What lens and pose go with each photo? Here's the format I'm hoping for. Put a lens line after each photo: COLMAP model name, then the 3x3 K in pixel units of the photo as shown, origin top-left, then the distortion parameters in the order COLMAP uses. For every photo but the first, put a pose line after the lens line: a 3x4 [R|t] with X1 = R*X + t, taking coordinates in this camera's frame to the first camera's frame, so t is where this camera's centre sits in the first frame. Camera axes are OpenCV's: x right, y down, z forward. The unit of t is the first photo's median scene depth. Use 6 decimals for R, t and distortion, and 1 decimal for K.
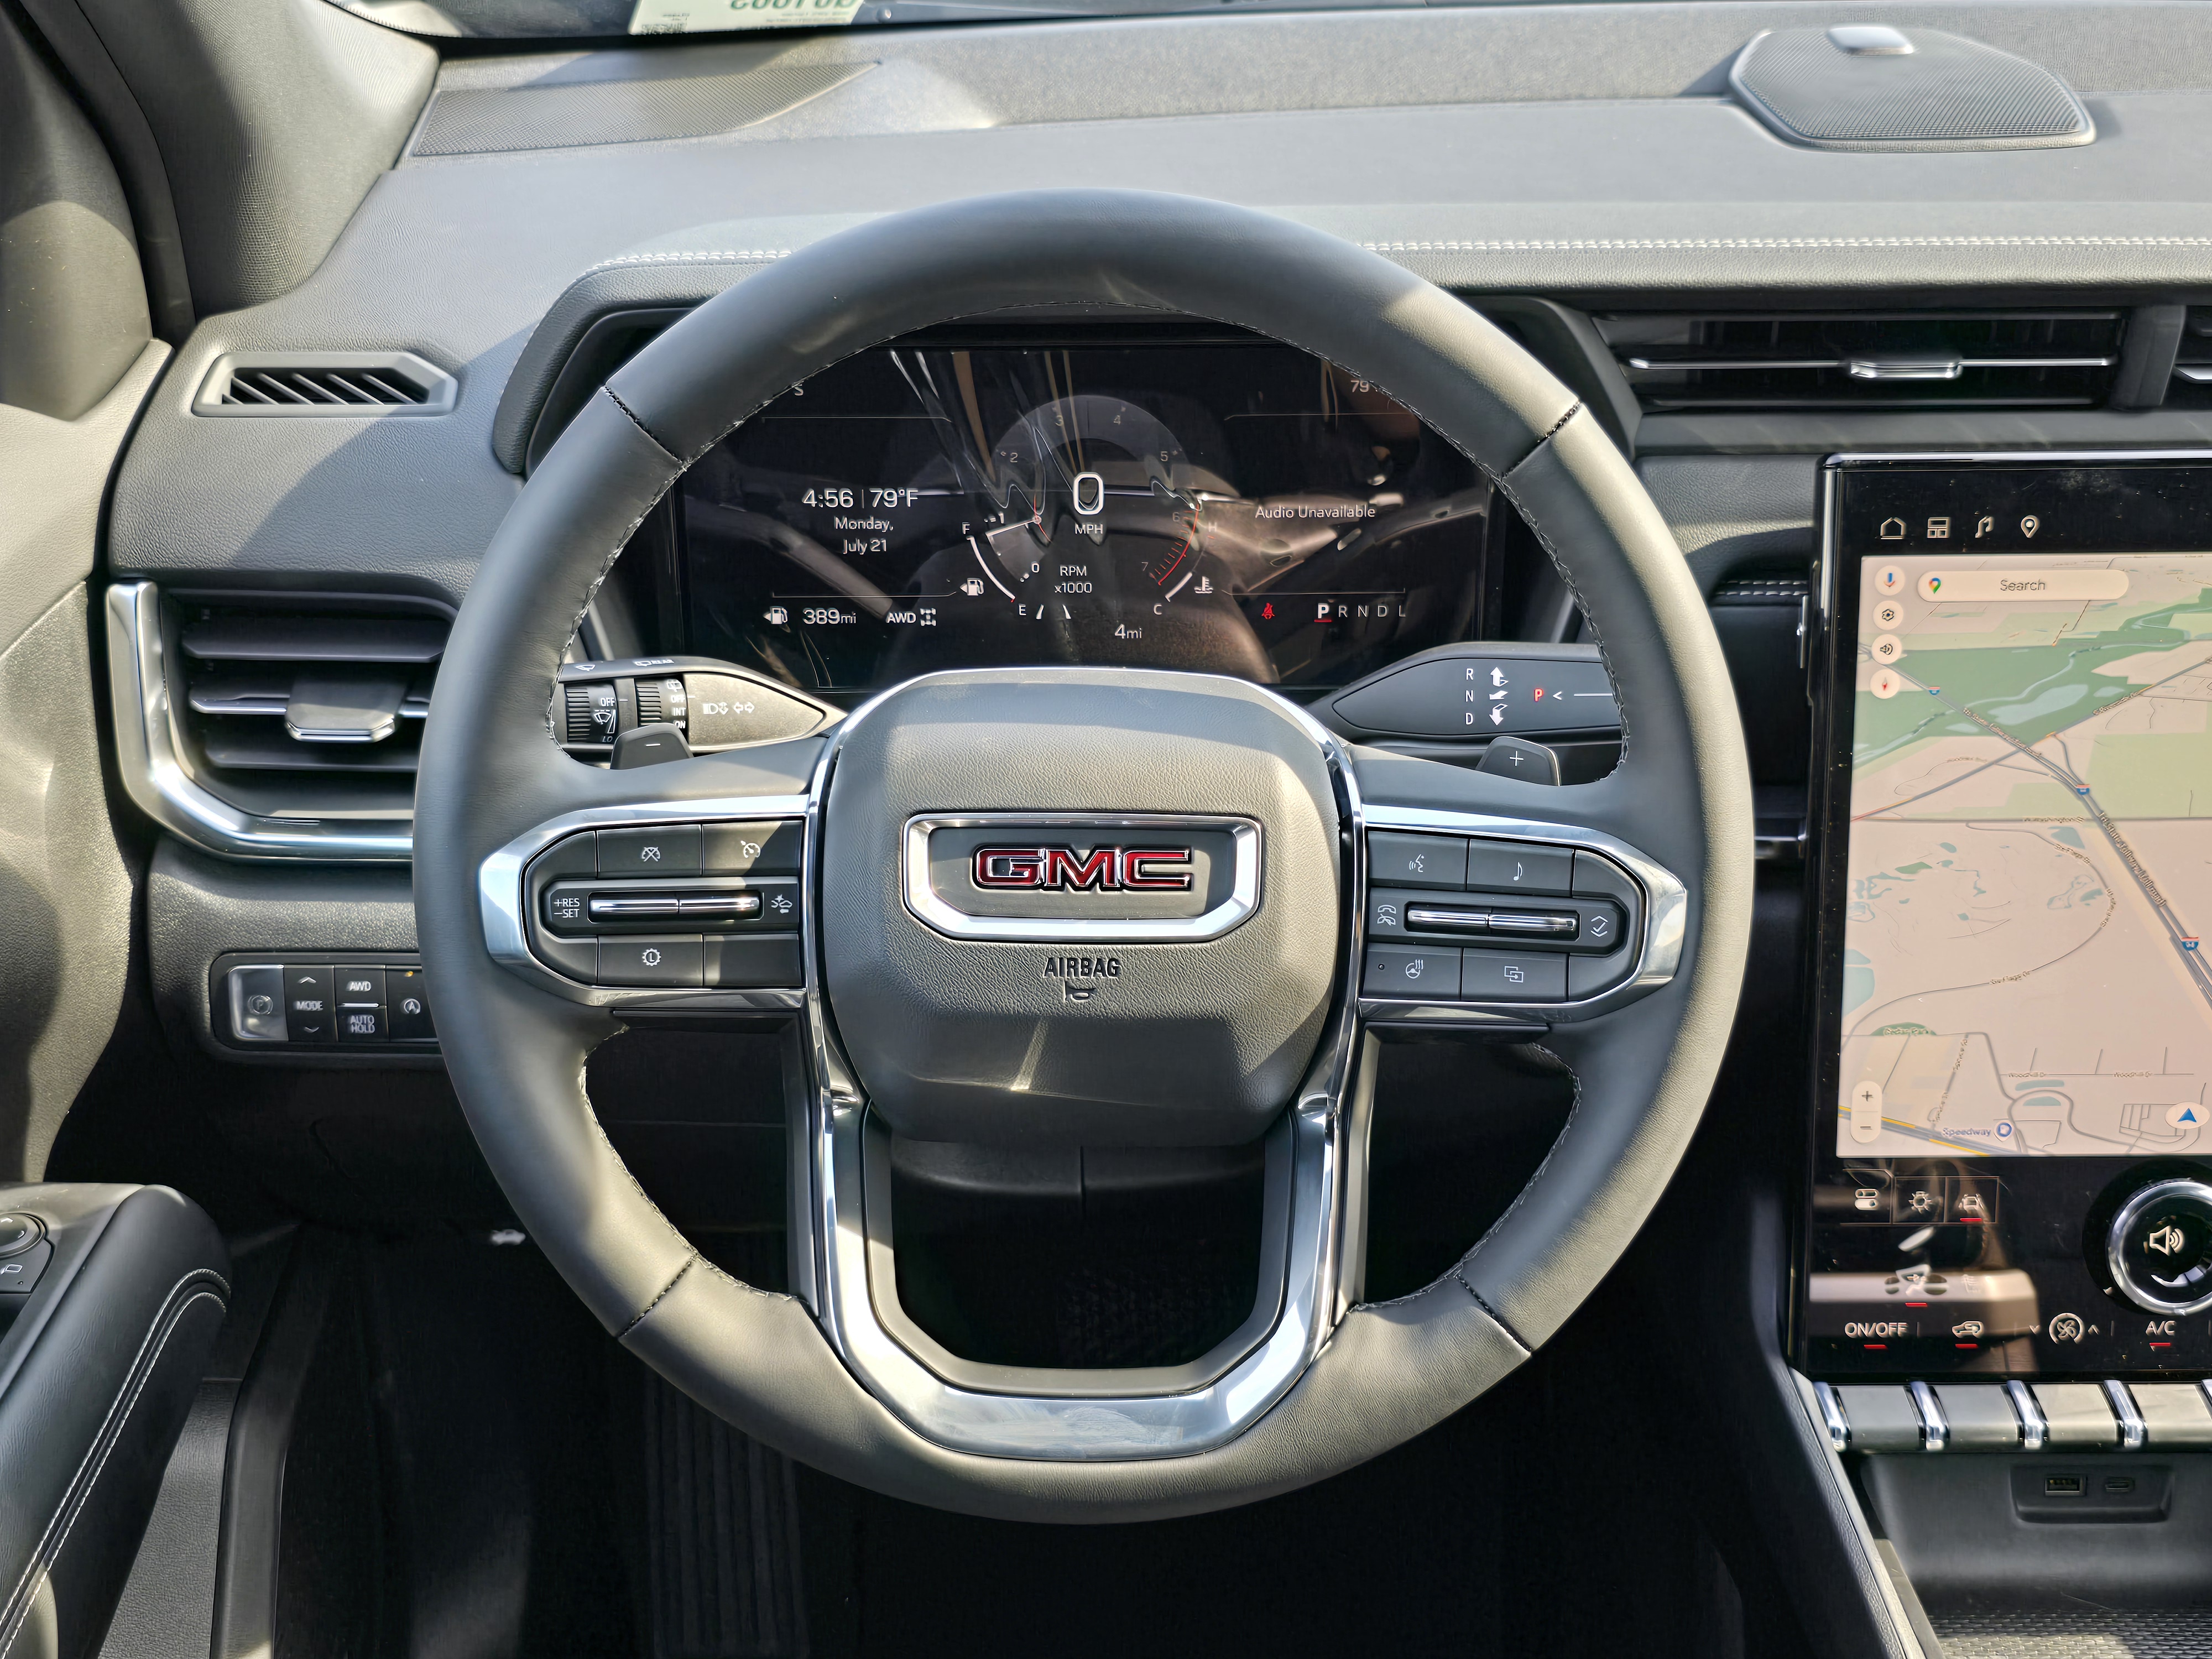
lens RADIAL K [[2584.6, 0, 1106.8], [0, 2584.6, 830.8], [0, 0, 1]] dist [0.066483, 0.000000]
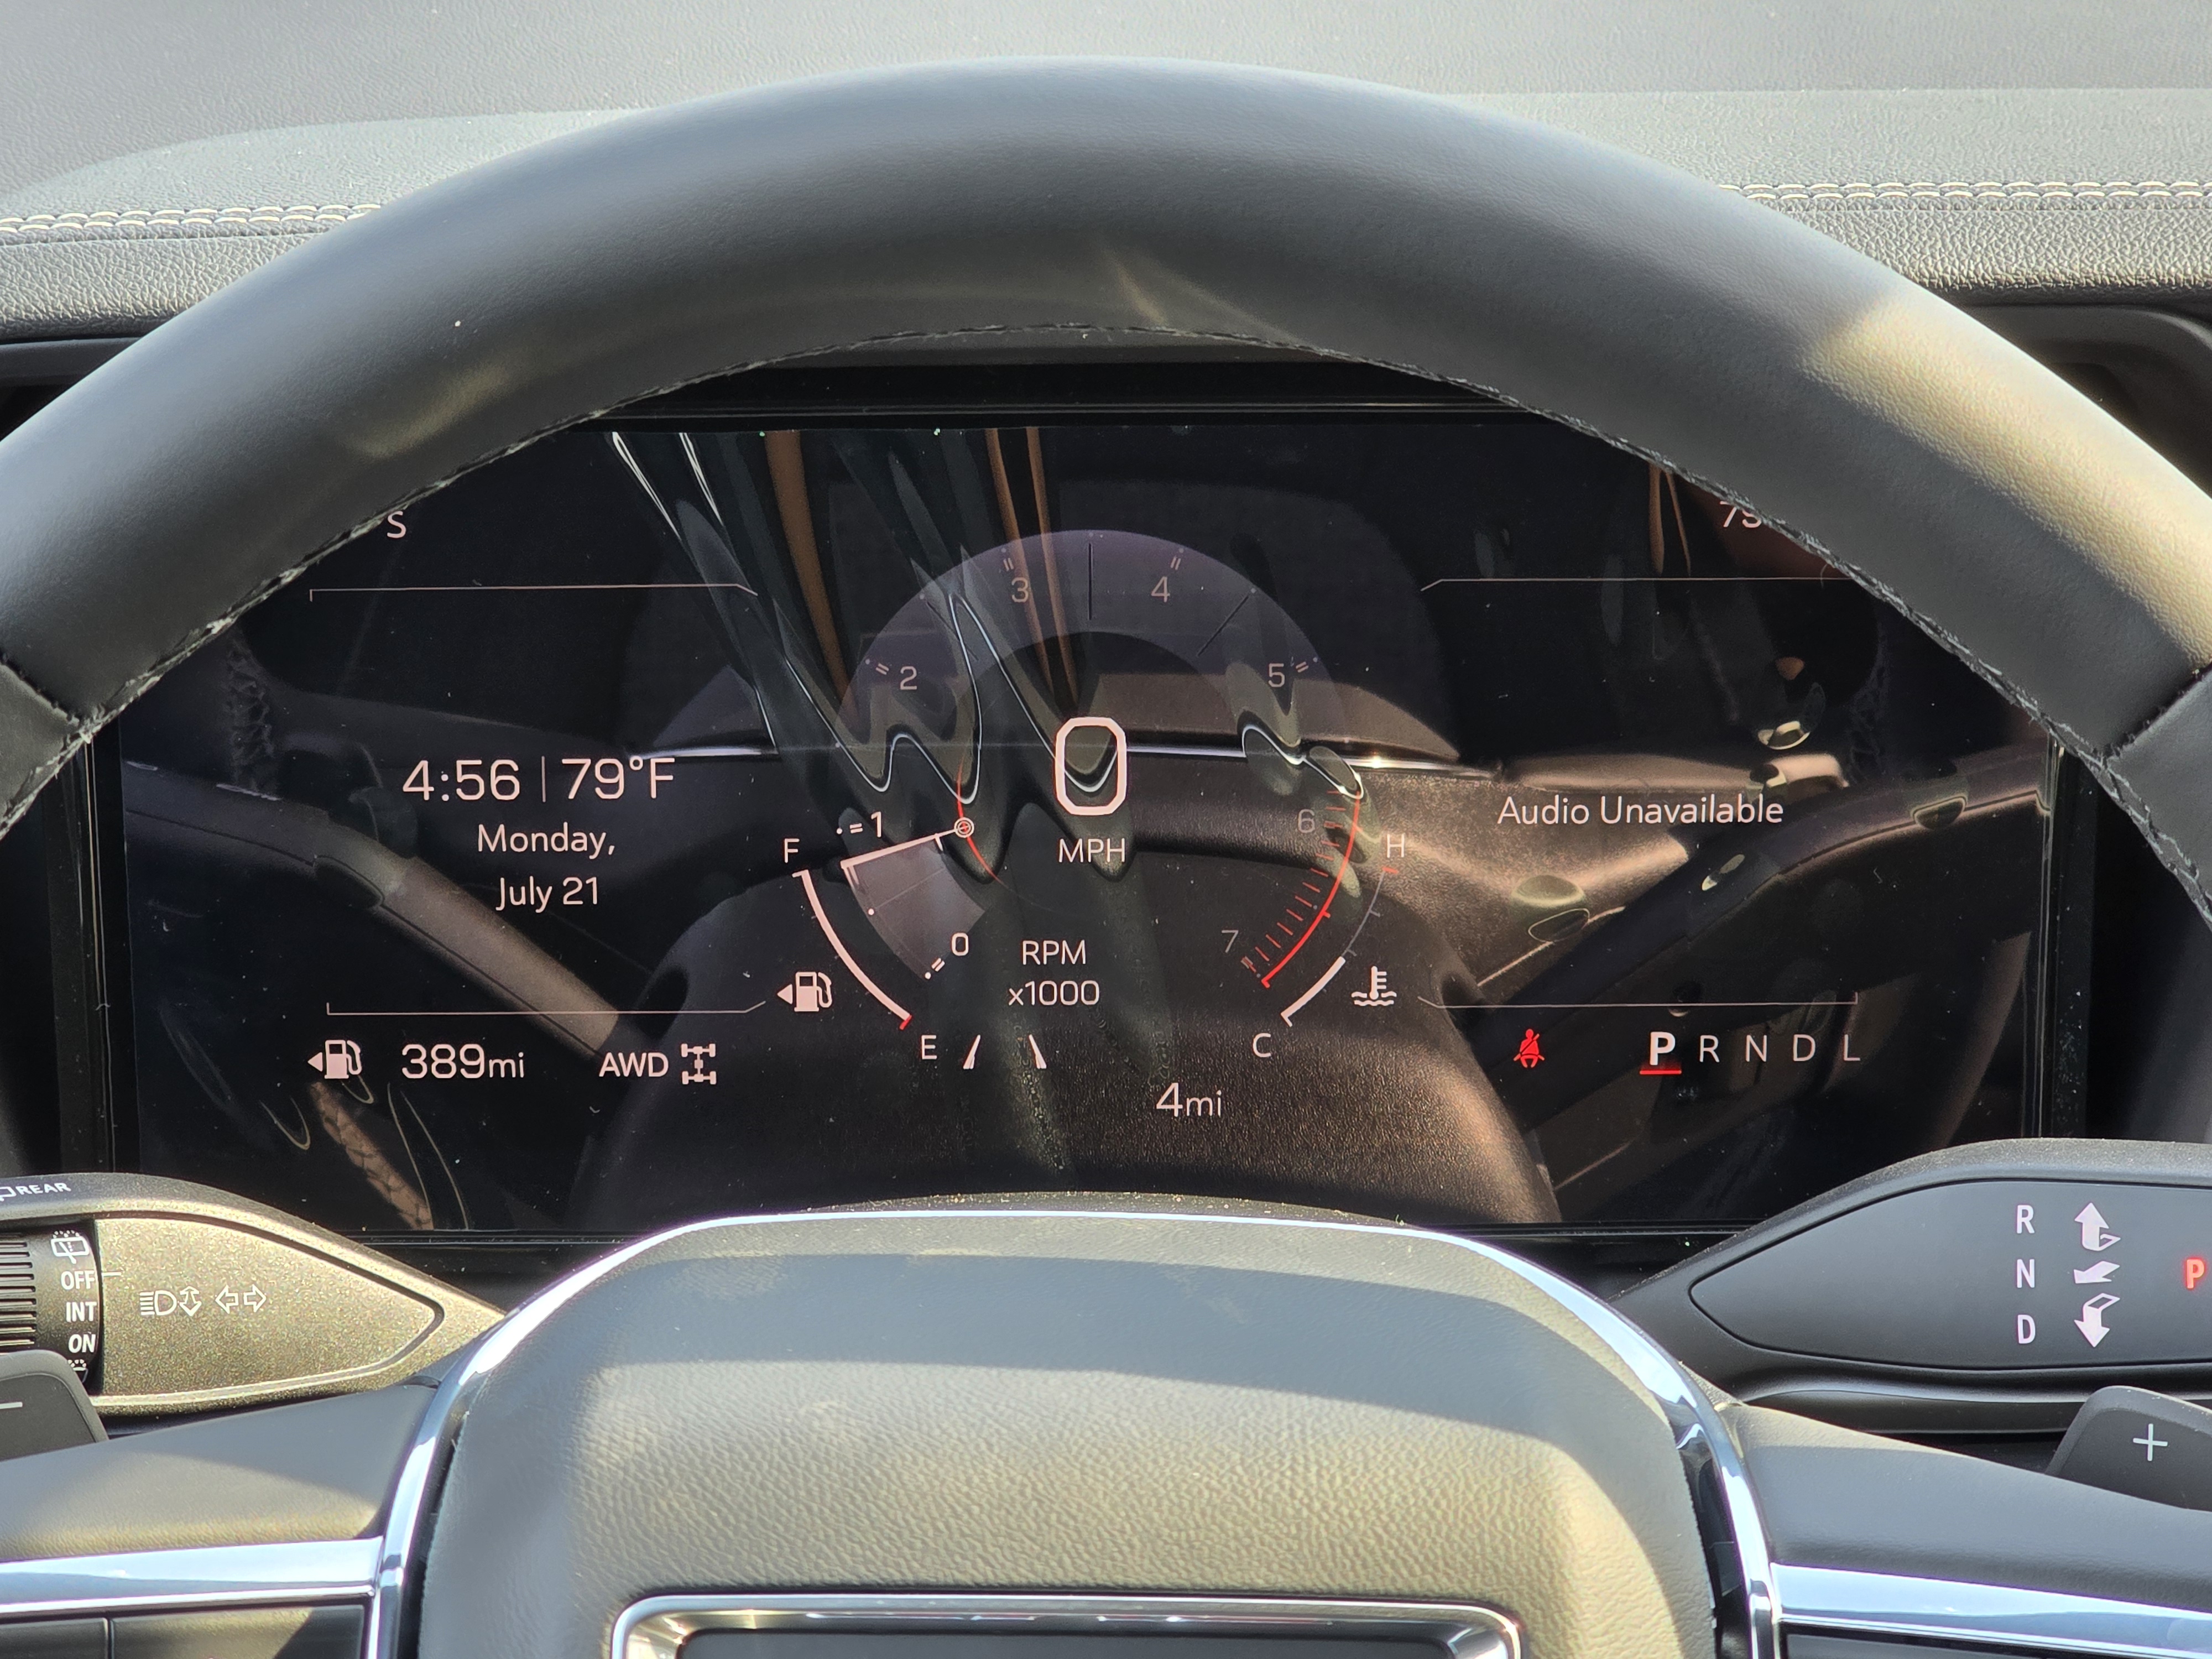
lens RADIAL K [[5660.6, 0, 1103.4], [0, 5660.6, 830.9], [0, 0, 1]] dist [-0.315805, 0.000000]
pose [[0.999952, -0.000138, -0.009771, 0.004229], [-0.000870, 0.994673, -0.103079, -0.030619], [0.009733, 0.103083, 0.994625, 0.117832]]
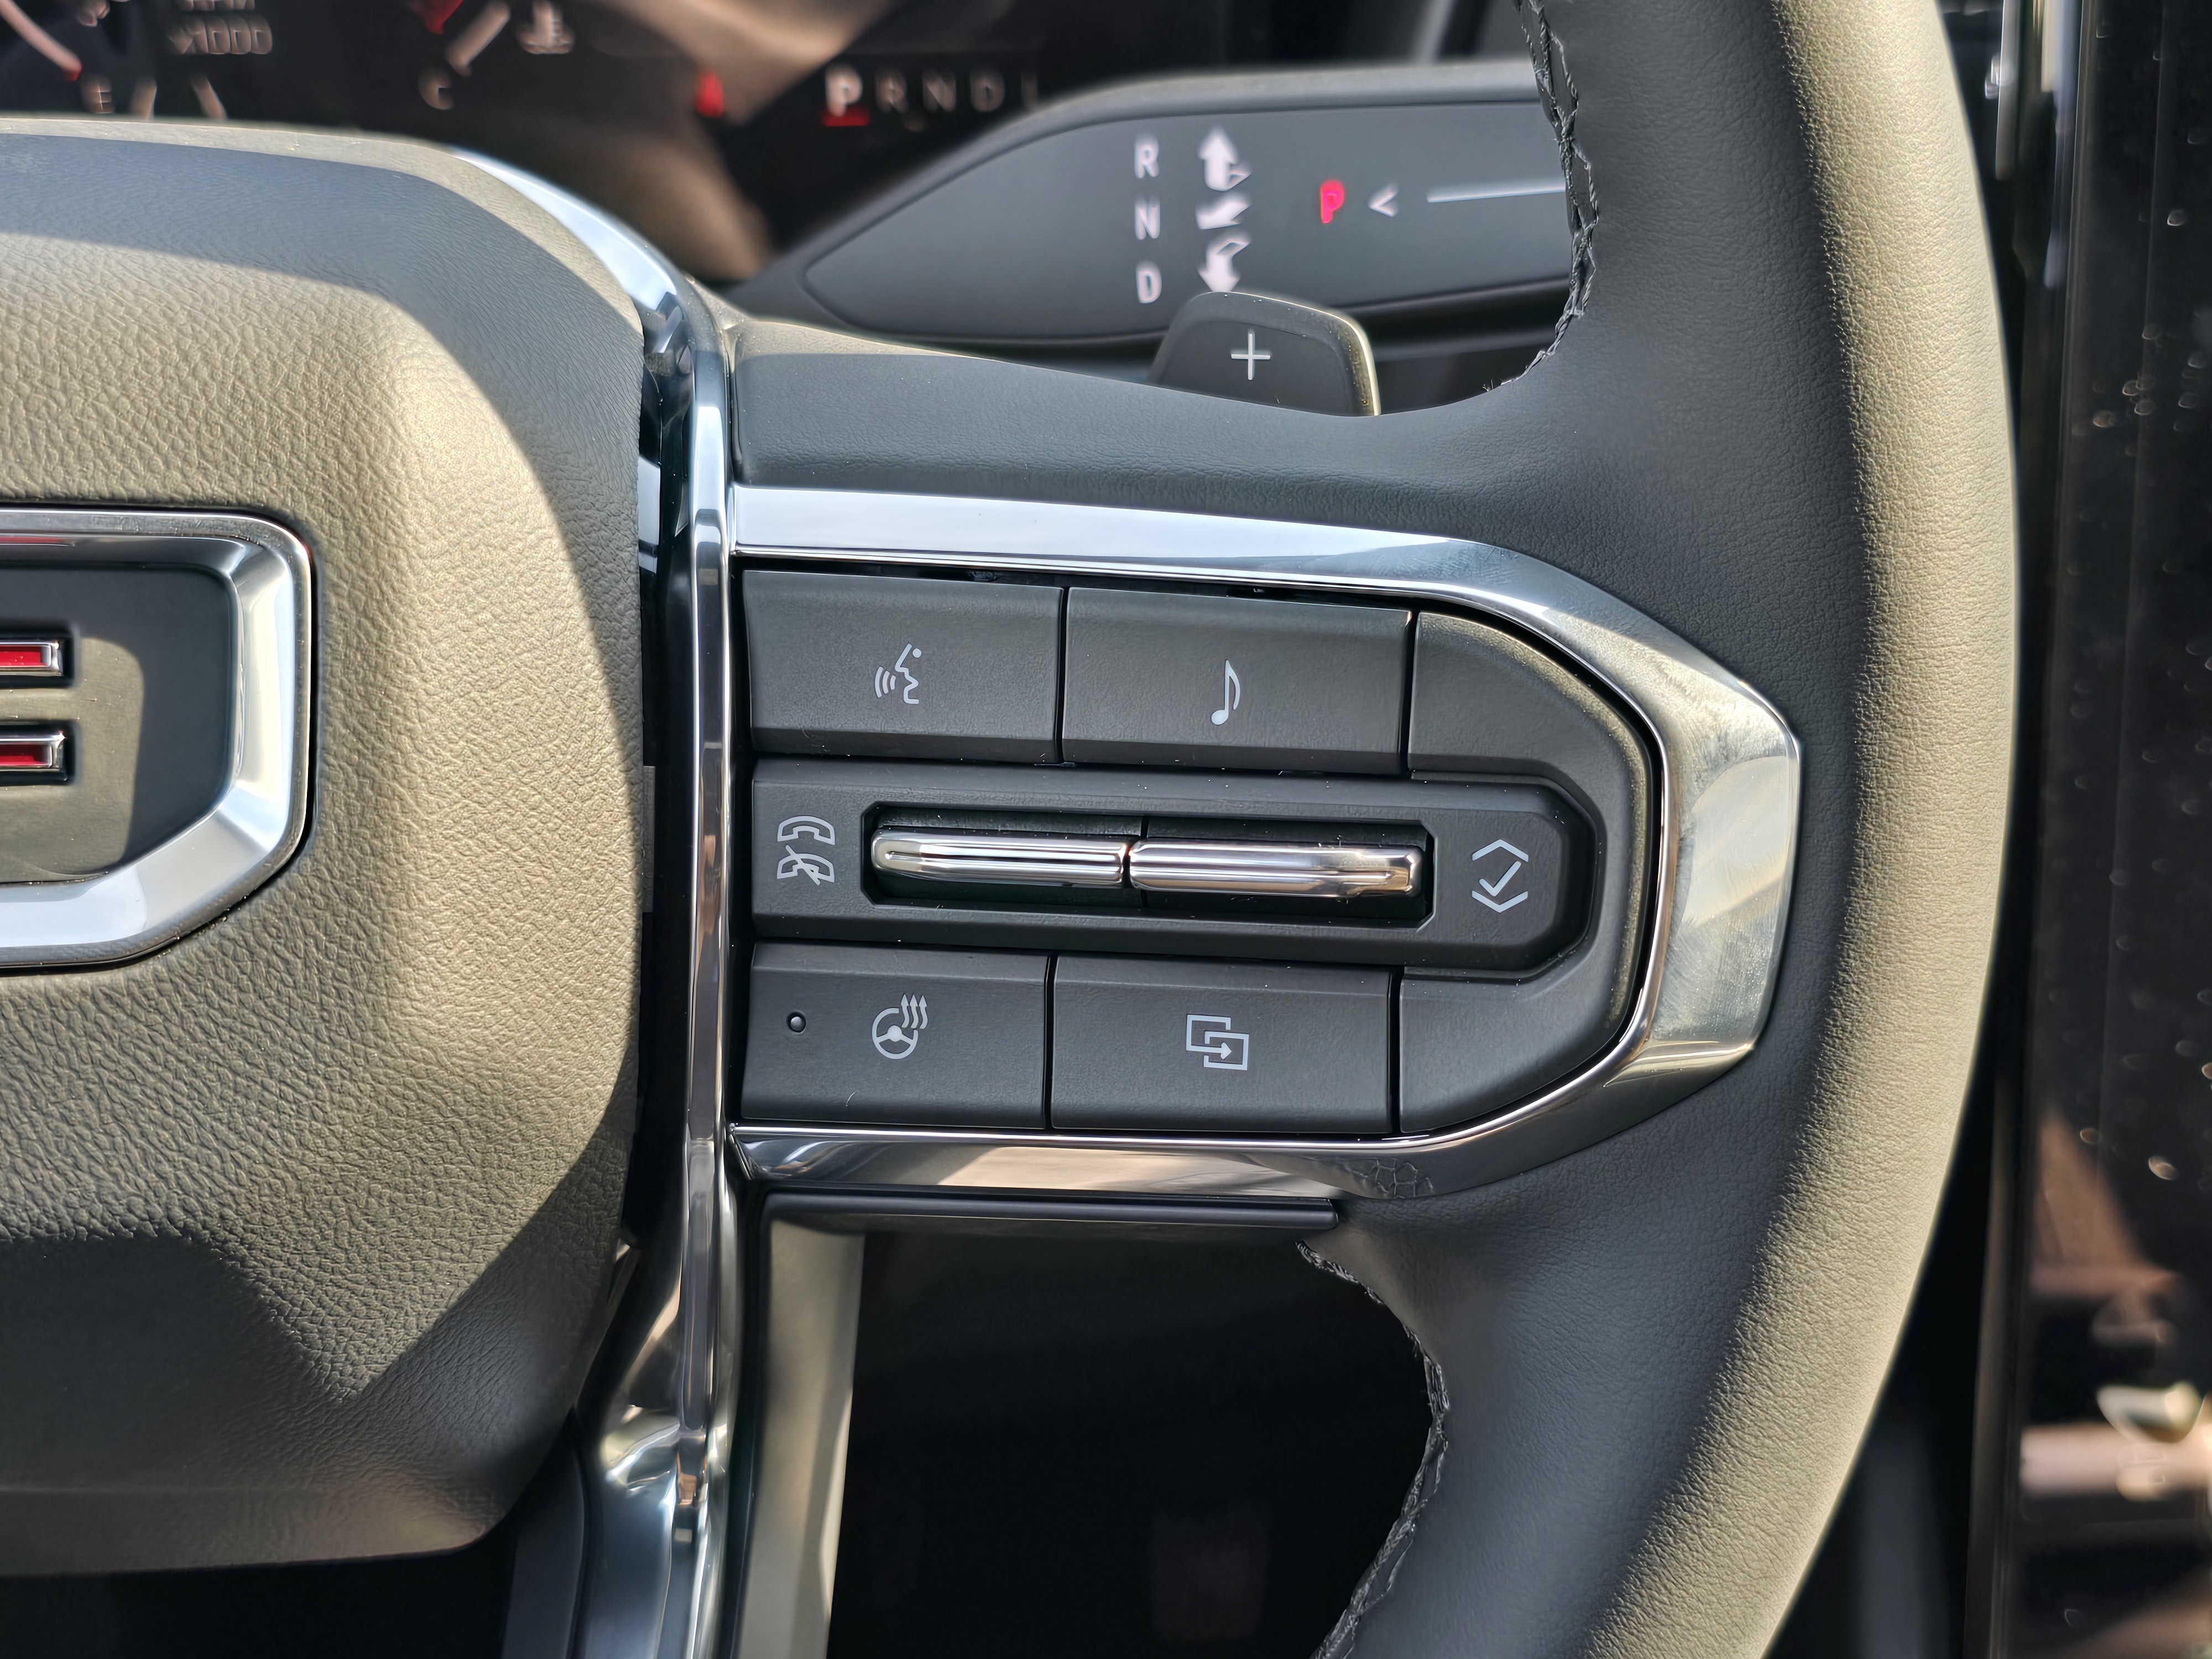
lens RADIAL K [[2818.6, 0, 1121.3], [0, 2818.6, 849.5], [0, 0, 1]] dist [0.050446, 0.000000]
pose [[0.998546, -0.022355, 0.049061, 0.116134], [0.019619, 0.998262, 0.055569, 0.013648], [-0.050218, -0.054526, 0.997249, 0.605325]]
